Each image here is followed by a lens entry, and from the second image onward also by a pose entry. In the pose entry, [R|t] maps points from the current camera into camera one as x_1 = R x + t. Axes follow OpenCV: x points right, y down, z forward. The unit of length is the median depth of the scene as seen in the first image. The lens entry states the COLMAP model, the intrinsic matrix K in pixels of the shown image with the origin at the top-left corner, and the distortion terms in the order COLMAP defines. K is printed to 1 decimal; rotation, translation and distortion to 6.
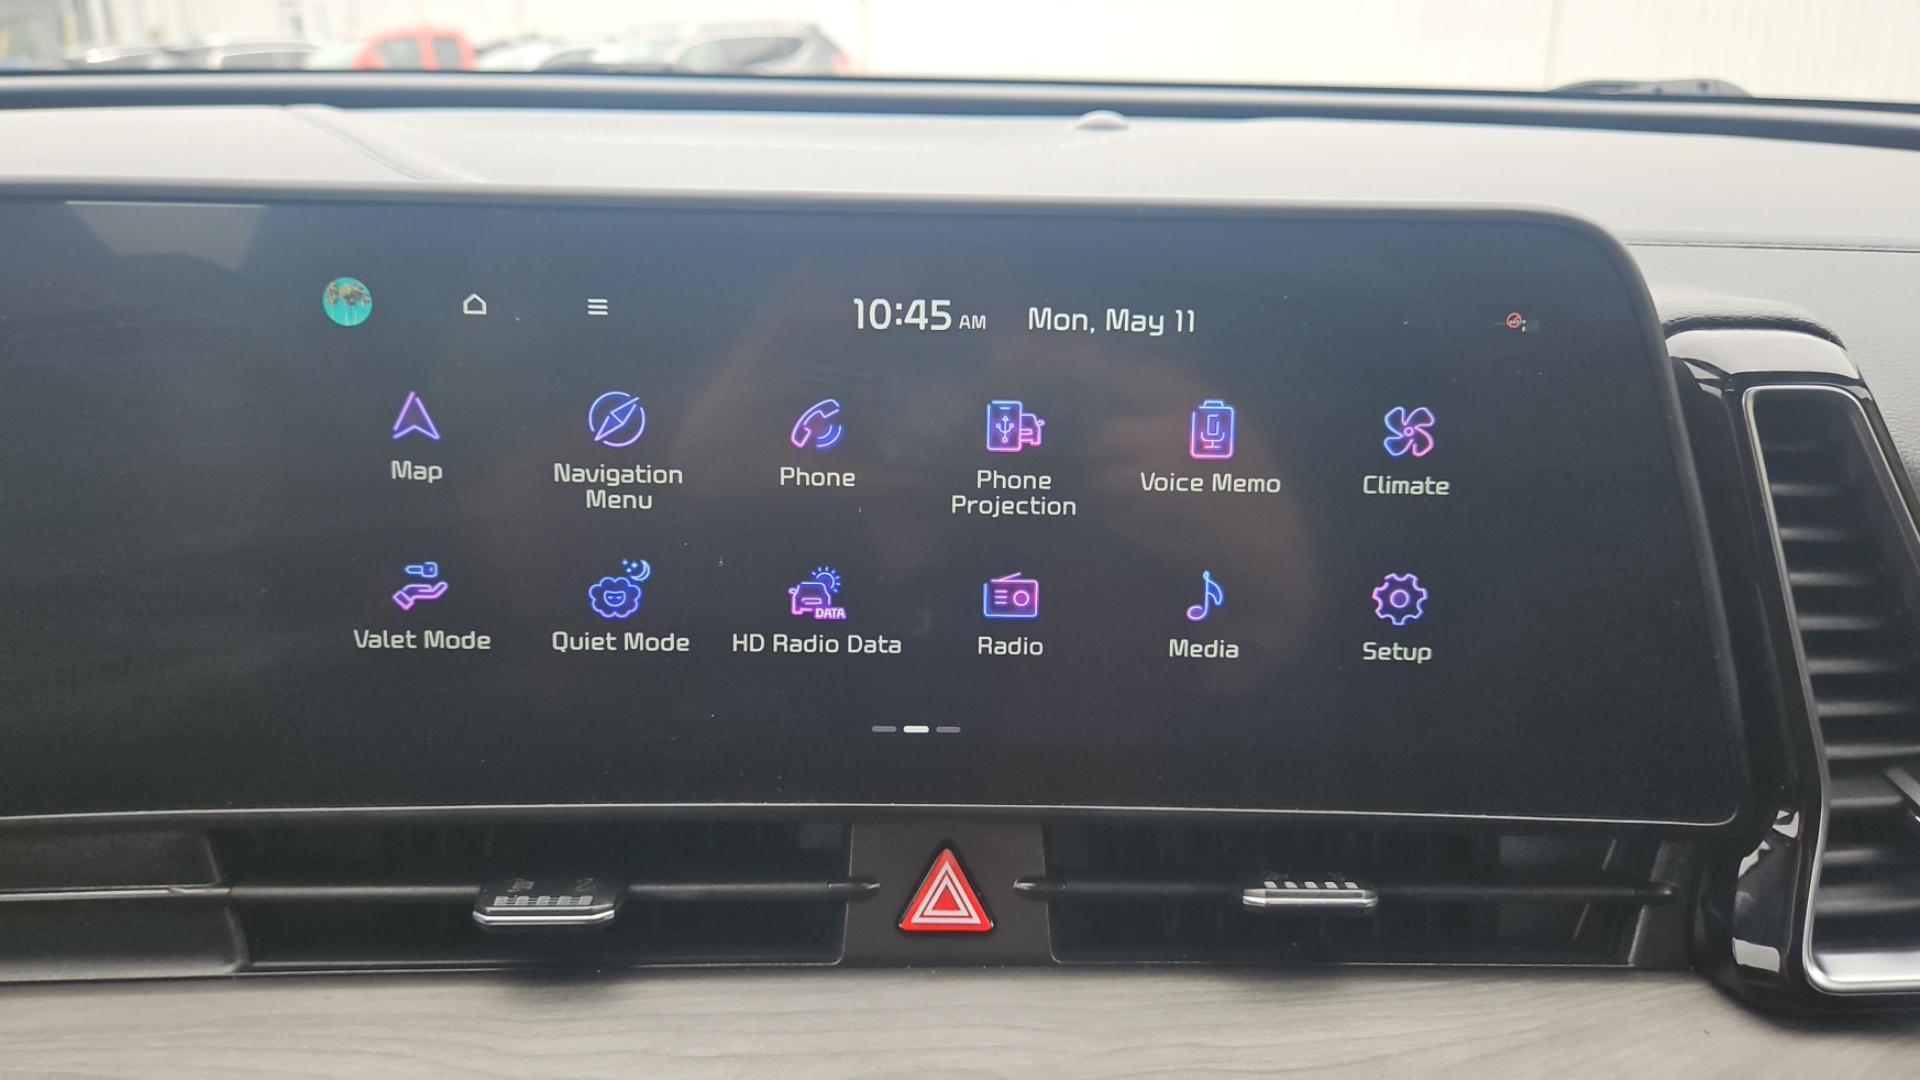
lens RADIAL K [[1458.4, 0, 964.7], [0, 1458.4, 540.1], [0, 0, 1]] dist [0.048487, -0.050647]
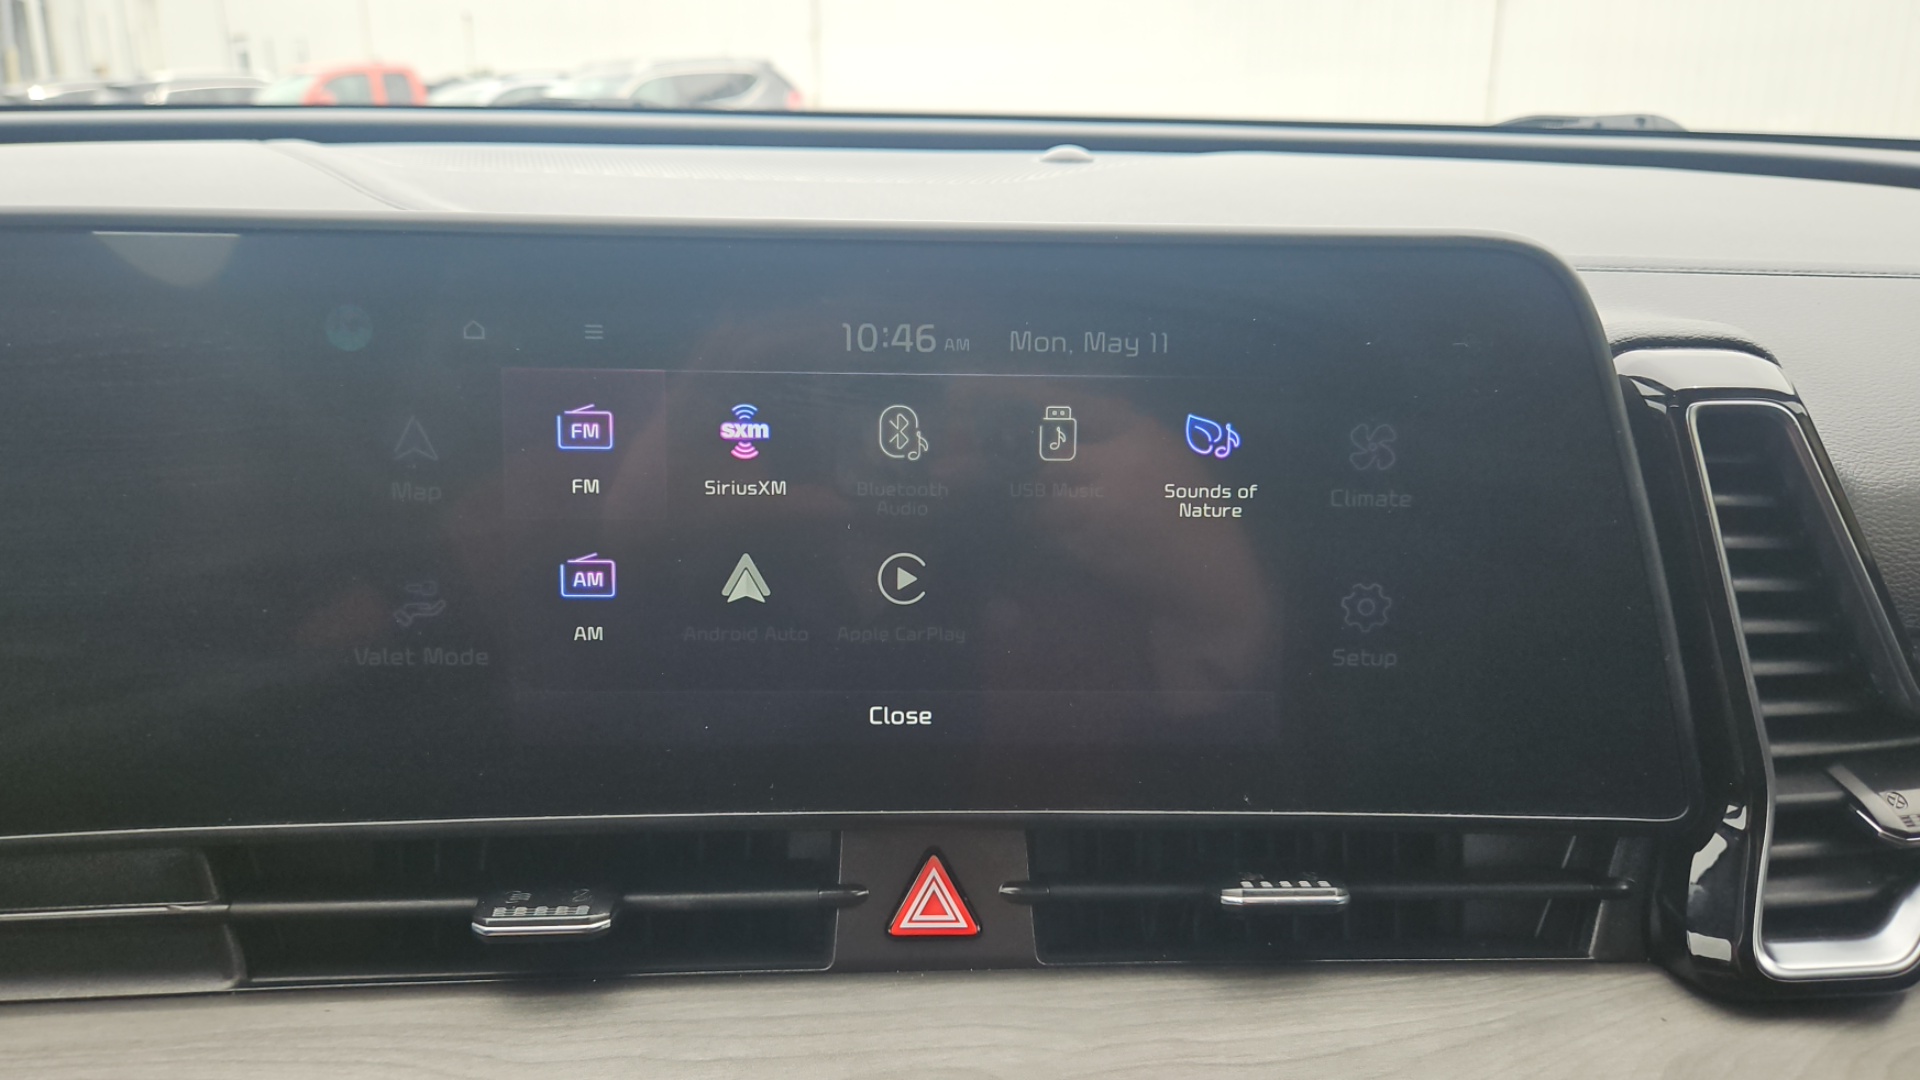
lens RADIAL K [[1458.4, 0, 962.6], [0, 1458.4, 541.5], [0, 0, 1]] dist [0.048487, -0.050647]
pose [[0.999539, -0.008886, 0.029019, -0.020594], [0.009508, 0.999726, -0.021377, 0.012785], [-0.028821, 0.021643, 0.999350, -0.035761]]
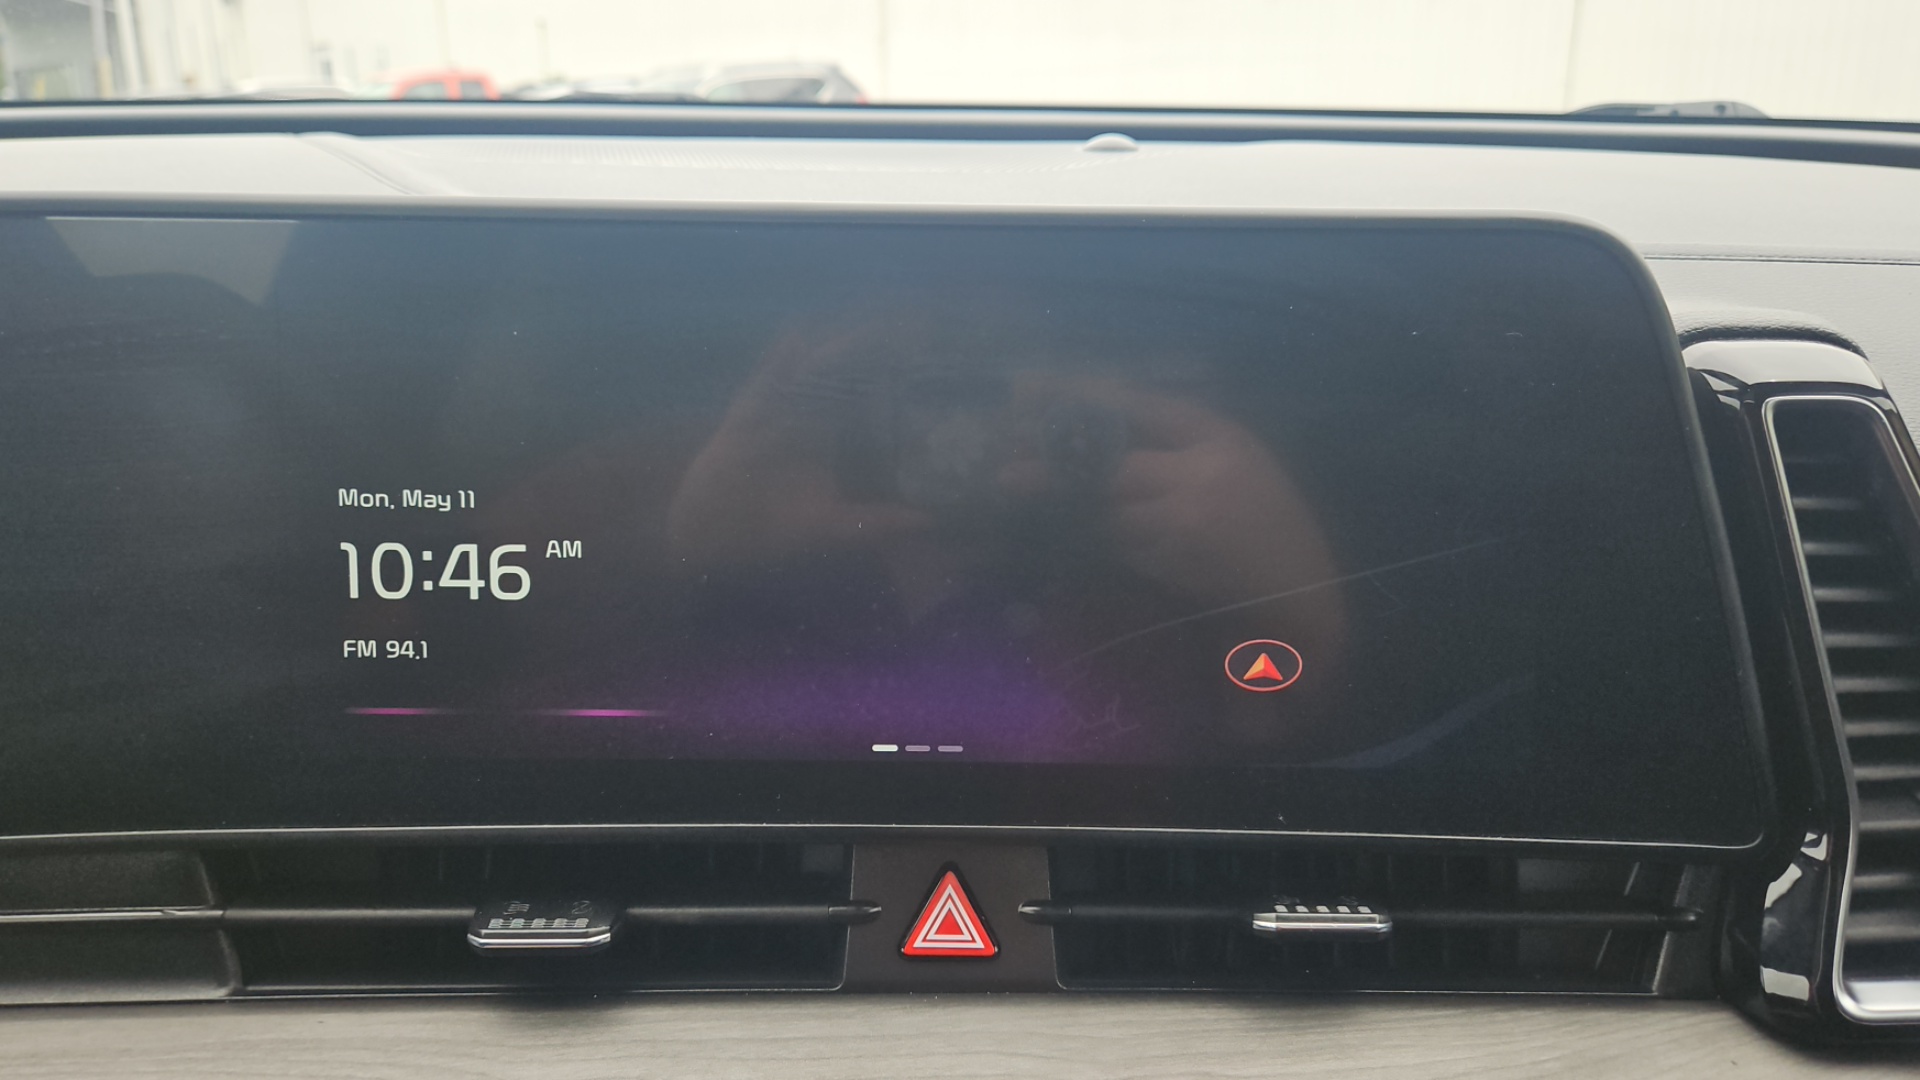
lens RADIAL K [[1458.4, 0, 960.5], [0, 1458.4, 540.4], [0, 0, 1]] dist [0.048487, -0.050647]
pose [[0.999862, -0.002000, -0.016510, 0.011951], [0.001598, 0.999703, -0.024298, 0.013561], [0.016554, 0.024268, 0.999568, 0.015432]]
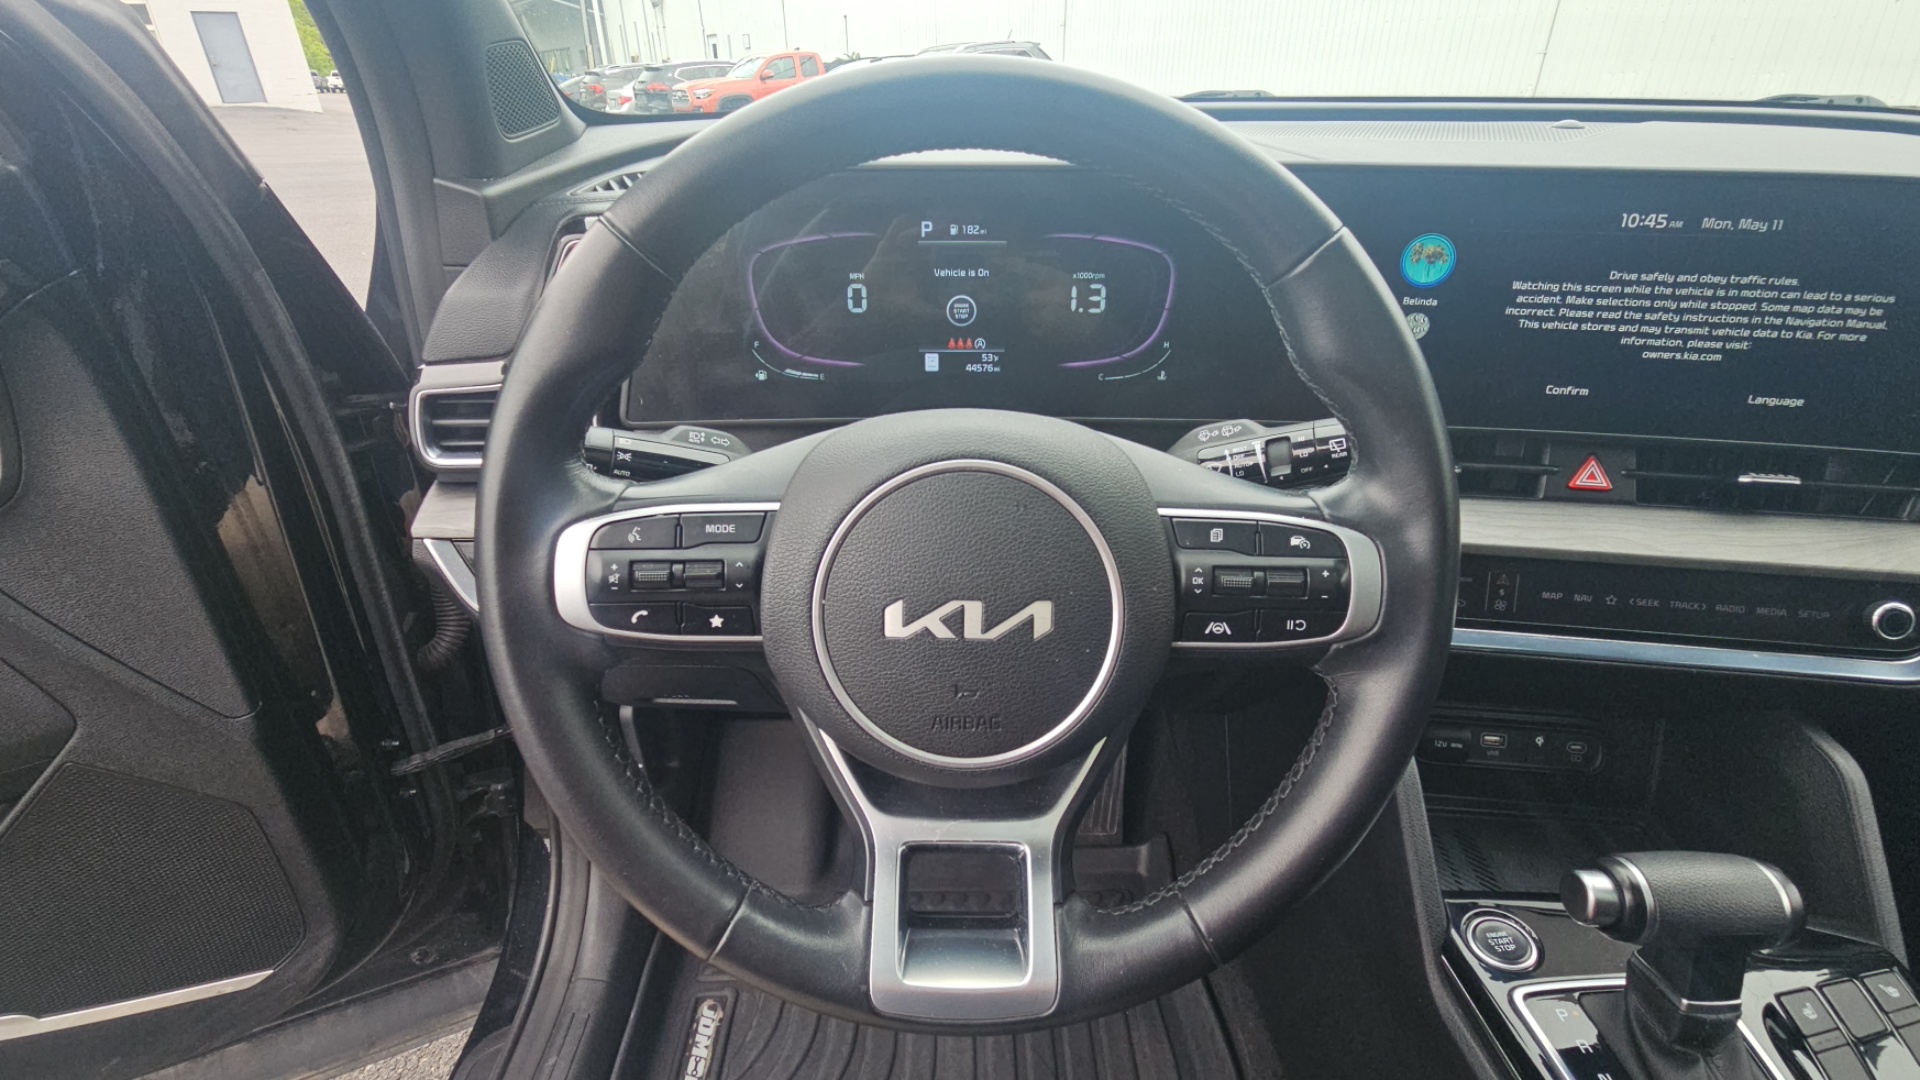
lens RADIAL K [[859.7, 0, 946.6], [0, 859.7, 536.4], [0, 0, 1]] dist [0.011383, -0.009121]
pose [[0.986855, 0.064705, -0.148093, -0.874545], [-0.036686, 0.982121, 0.184642, 0.124108], [0.157392, -0.176782, 0.971584, -0.589094]]
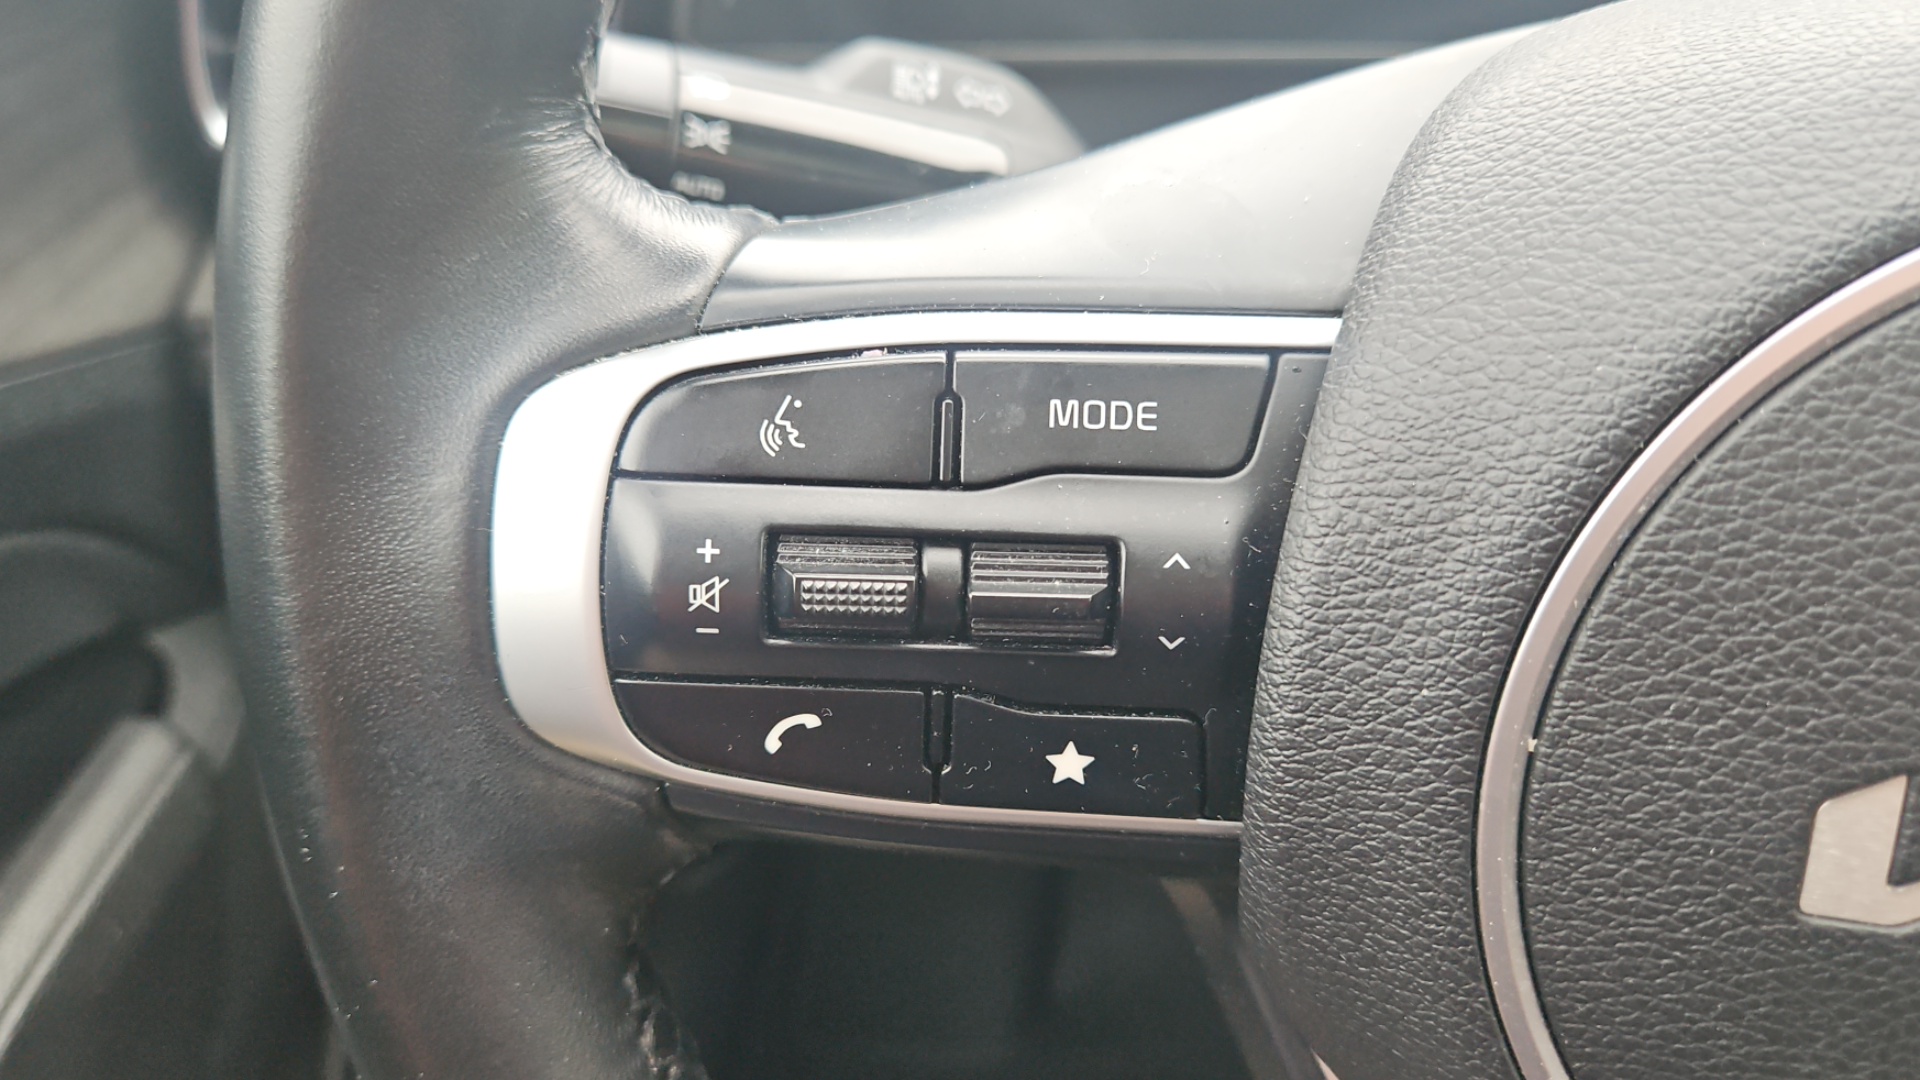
lens RADIAL K [[1458.4, 0, 960.2], [0, 1458.4, 539.7], [0, 0, 1]] dist [0.048487, -0.050647]
pose [[0.952704, 0.144599, -0.267293, -1.174081], [-0.050421, 0.942566, 0.330192, 0.196592], [0.299687, -0.301098, 0.905278, -0.118325]]
